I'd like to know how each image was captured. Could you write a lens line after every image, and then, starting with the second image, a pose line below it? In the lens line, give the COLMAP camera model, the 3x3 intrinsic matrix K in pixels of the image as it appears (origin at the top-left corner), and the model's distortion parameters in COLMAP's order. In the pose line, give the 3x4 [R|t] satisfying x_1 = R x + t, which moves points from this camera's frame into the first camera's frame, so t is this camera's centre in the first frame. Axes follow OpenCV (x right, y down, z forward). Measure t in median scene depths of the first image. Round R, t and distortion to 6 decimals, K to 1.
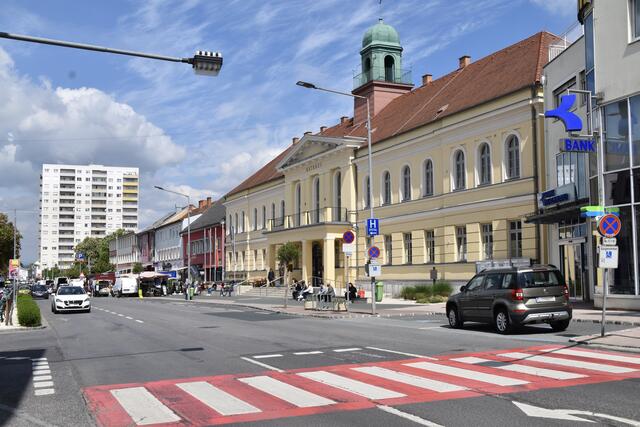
lens RADIAL K [[696.4, 0, 320.0], [0, 696.4, 213.5], [0, 0, 1]] dist [-0.042447, 0.021607]
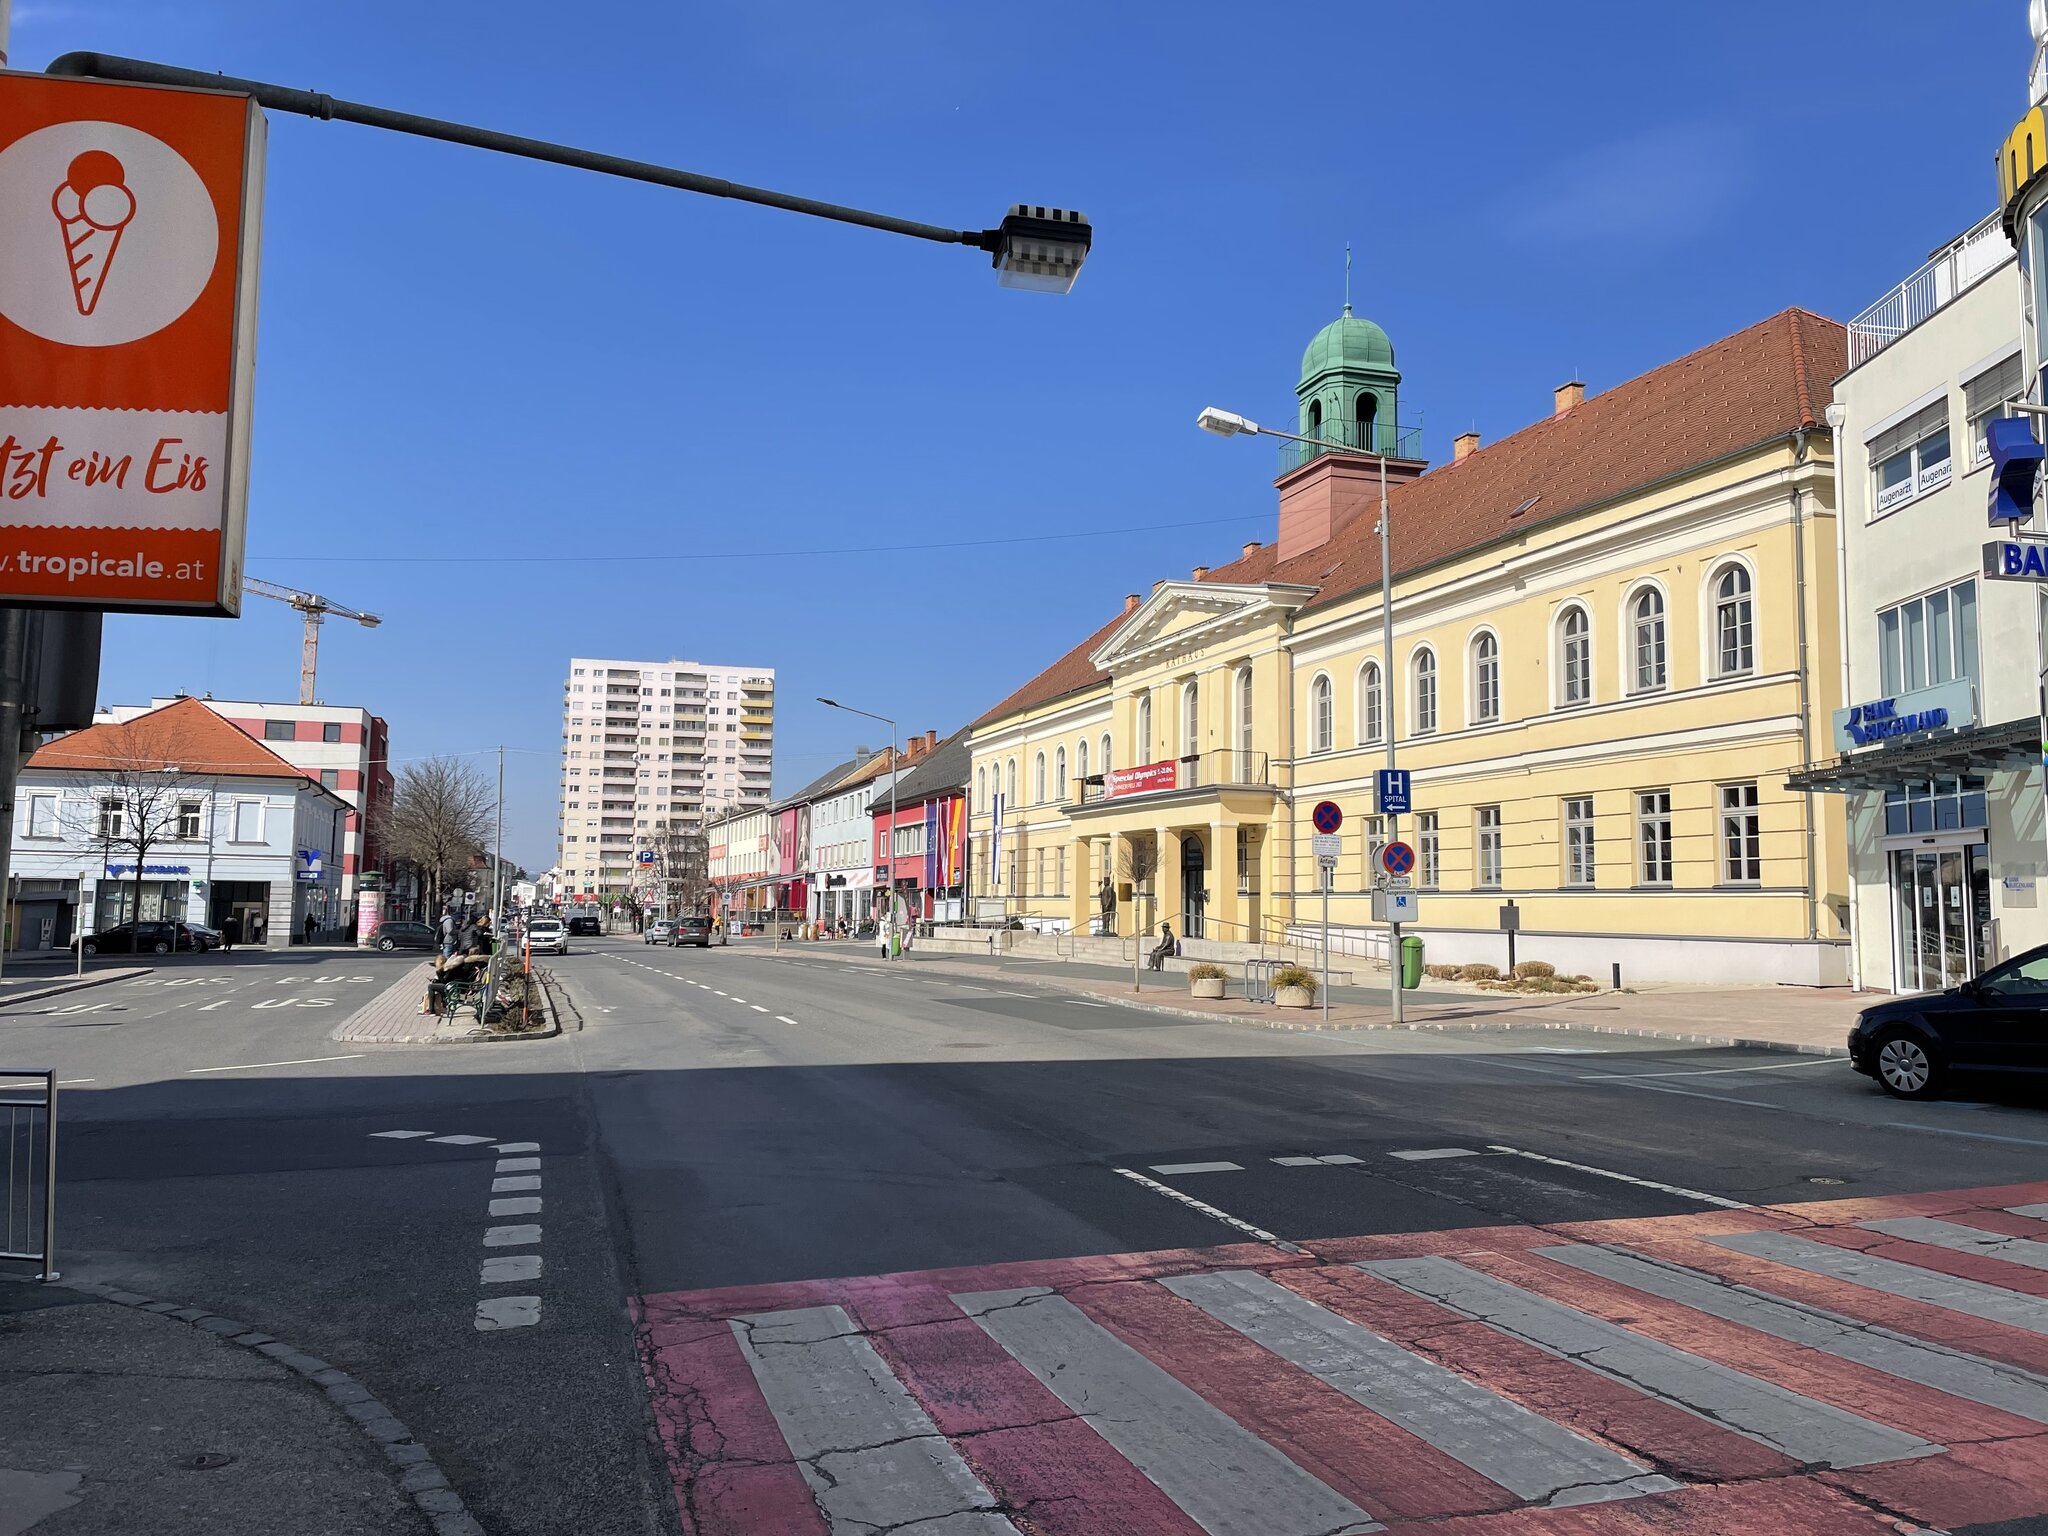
lens RADIAL K [[1516.4, 0, 1024.0], [0, 1516.4, 768.0], [0, 0, 1]] dist [0.087033, -0.162111]
pose [[0.995729, 0.013583, -0.091324, -0.034538], [-0.013836, 0.999902, -0.002134, 0.007530], [0.091286, 0.003388, 0.995819, 0.103007]]
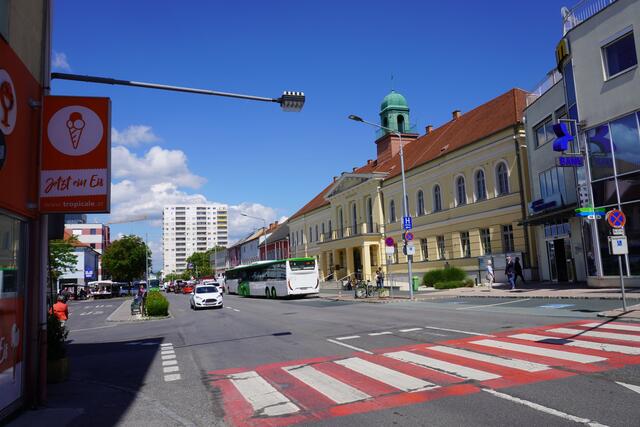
lens RADIAL K [[474.2, 0, 320.4], [0, 474.2, 205.0], [0, 0, 1]] dist [-0.066603, 0.006267]
pose [[0.997109, -0.046585, -0.060027, -0.023520], [0.043285, 0.997540, -0.055145, 0.005515], [0.062448, 0.052387, 0.996672, 0.057169]]
